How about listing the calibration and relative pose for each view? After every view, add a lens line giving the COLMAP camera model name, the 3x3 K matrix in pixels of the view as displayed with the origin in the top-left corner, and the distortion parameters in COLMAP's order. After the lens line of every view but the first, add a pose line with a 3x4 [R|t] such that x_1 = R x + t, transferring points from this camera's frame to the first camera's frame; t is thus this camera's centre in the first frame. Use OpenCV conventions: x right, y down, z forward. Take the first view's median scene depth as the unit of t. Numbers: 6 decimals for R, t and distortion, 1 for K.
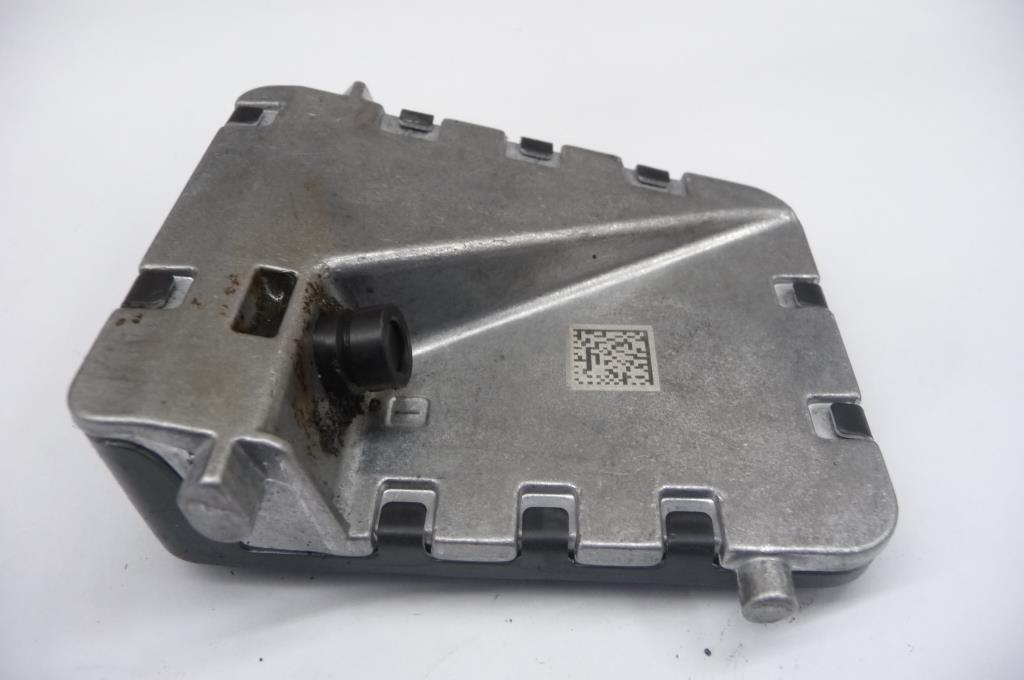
lens RADIAL K [[816.4, 0, 508.9], [0, 816.4, 339.7], [0, 0, 1]] dist [-0.004071, -0.001204]
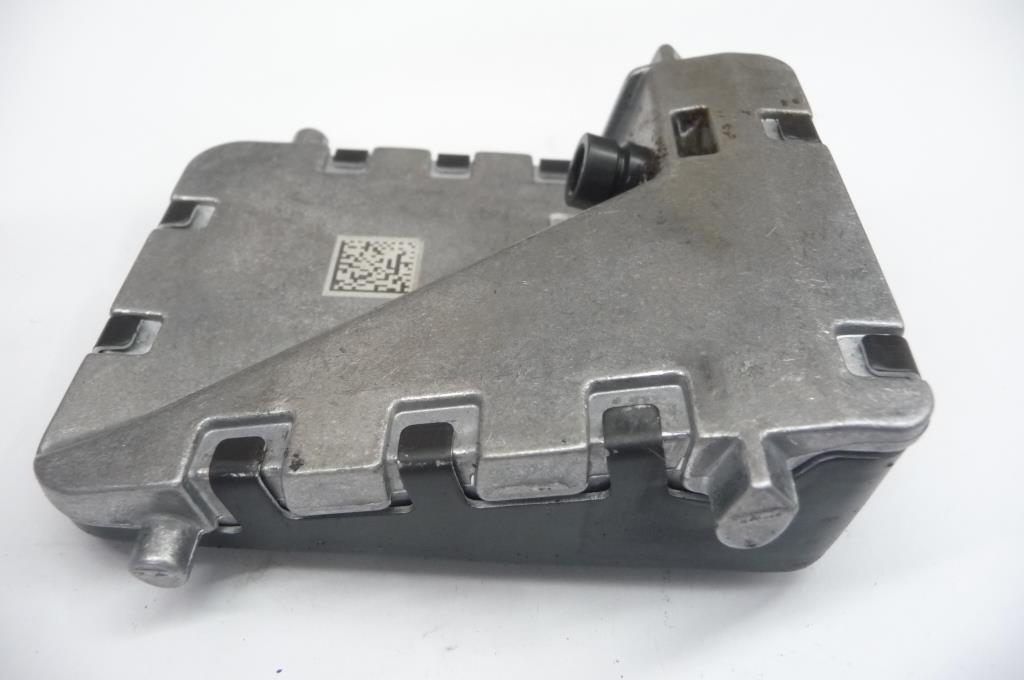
lens RADIAL K [[816.4, 0, 509.4], [0, 816.4, 338.8], [0, 0, 1]] dist [-0.004071, -0.001204]
pose [[-0.999259, -0.009931, -0.037185, -0.002979], [-0.037216, 0.002953, 0.999303, -0.985178], [-0.009814, 0.999946, -0.003320, 1.092478]]
